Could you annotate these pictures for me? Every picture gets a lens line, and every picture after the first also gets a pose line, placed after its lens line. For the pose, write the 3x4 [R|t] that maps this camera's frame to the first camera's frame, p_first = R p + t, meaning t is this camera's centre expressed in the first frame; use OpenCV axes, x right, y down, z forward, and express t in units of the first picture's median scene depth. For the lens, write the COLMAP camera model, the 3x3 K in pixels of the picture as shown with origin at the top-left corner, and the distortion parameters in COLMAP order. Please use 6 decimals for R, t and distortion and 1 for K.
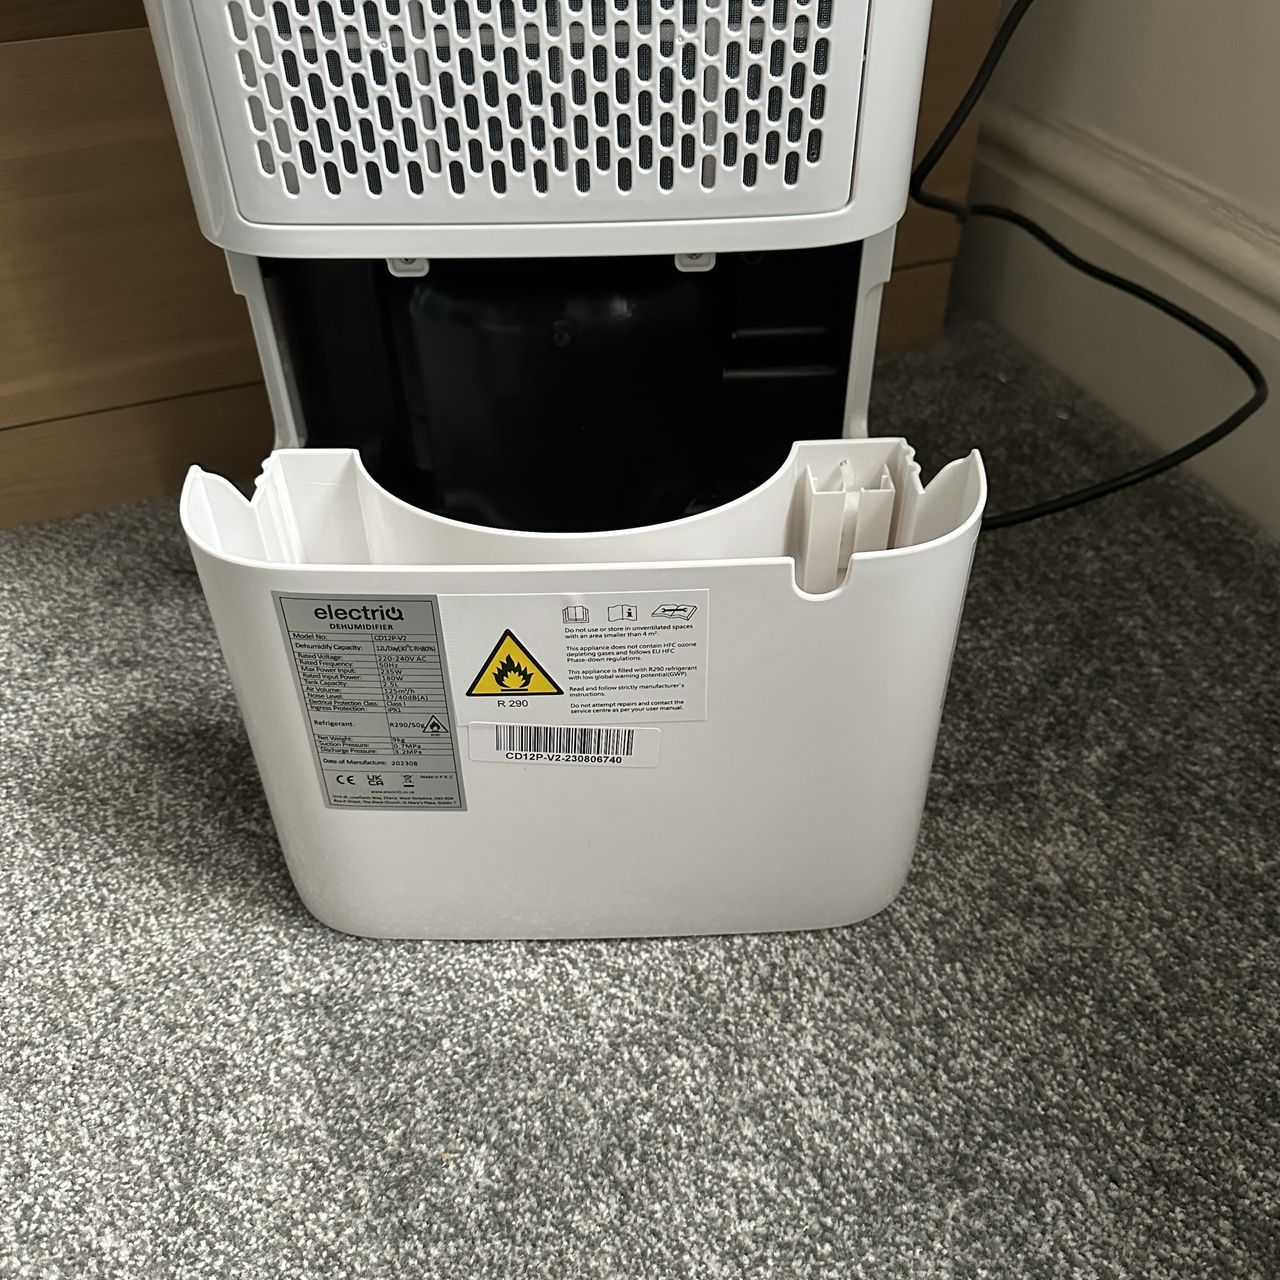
lens RADIAL K [[1248.1, 0, 634.8], [0, 1248.1, 665.5], [0, 0, 1]] dist [-0.012910, 0.000000]
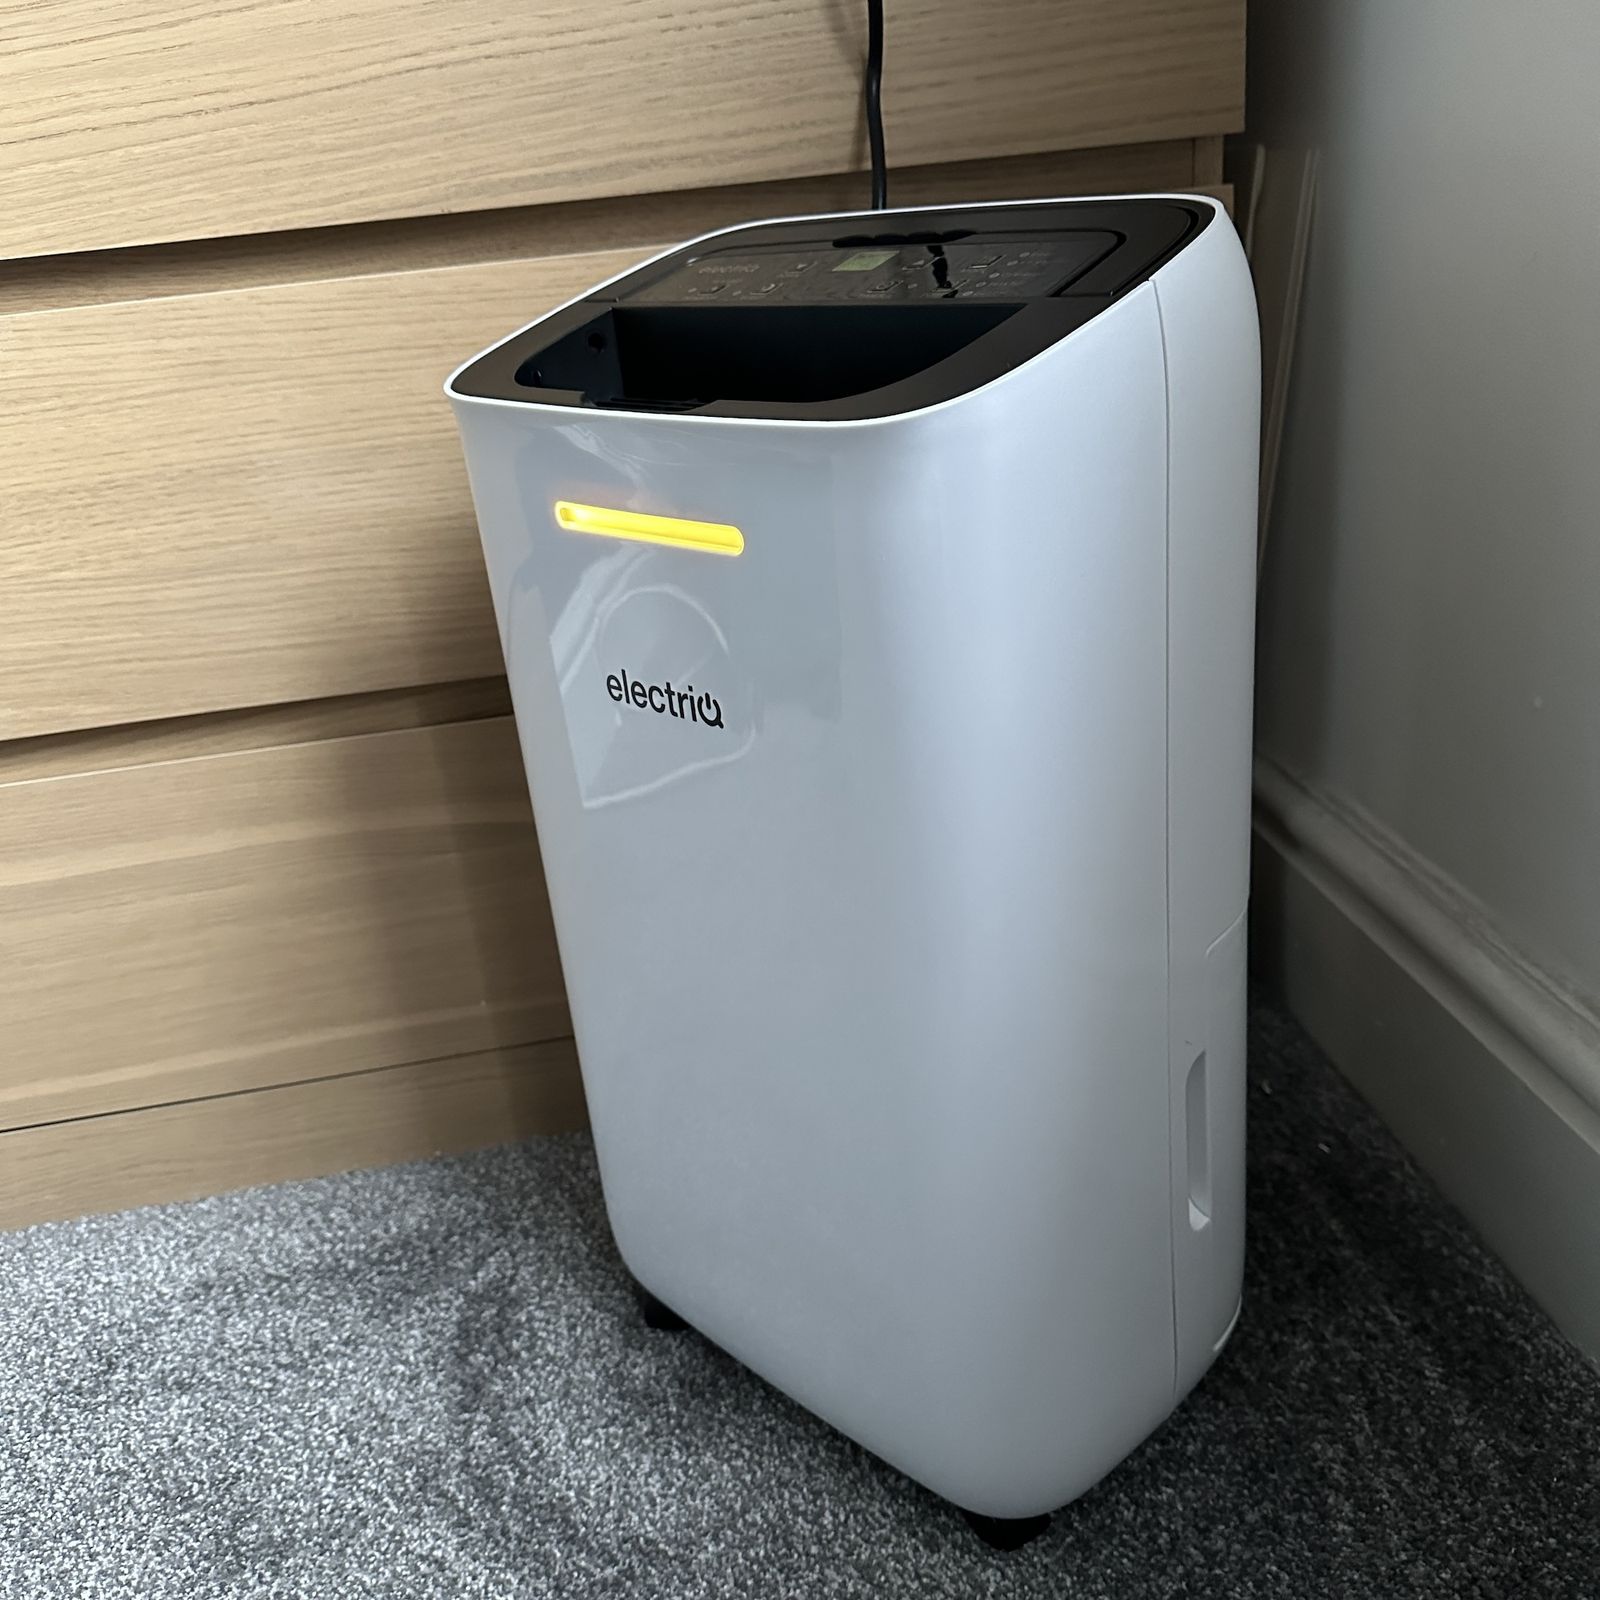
lens RADIAL K [[1560.1, 0, 801.0], [0, 1560.1, 793.4], [0, 0, 1]] dist [-0.012910, 0.000000]
pose [[0.971844, 0.007551, -0.235503, 0.359407], [-0.078291, 0.953048, -0.292523, -0.138766], [0.222237, 0.302725, 0.926806, -0.116886]]
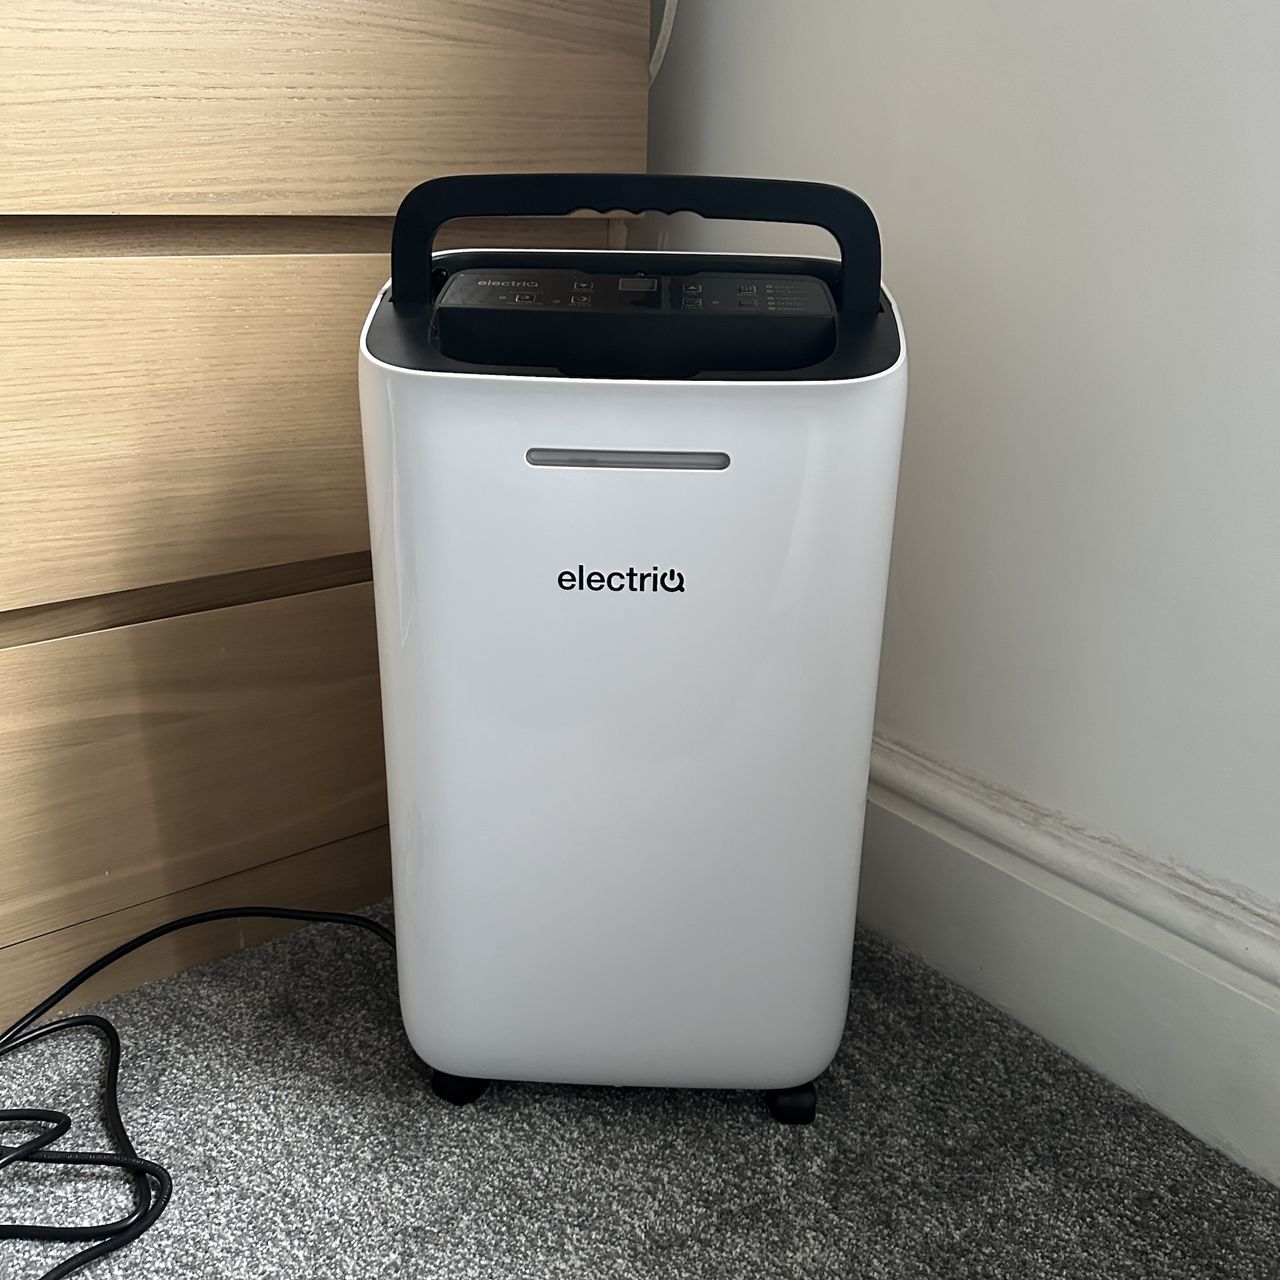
lens RADIAL K [[1248.1, 0, 645.6], [0, 1248.1, 628.9], [0, 0, 1]] dist [-0.012910, 0.000000]
pose [[0.953079, -0.069156, 0.294717, -0.121066], [0.167819, 0.930966, -0.324253, -0.052473], [-0.251948, 0.358498, 0.898889, -0.261326]]
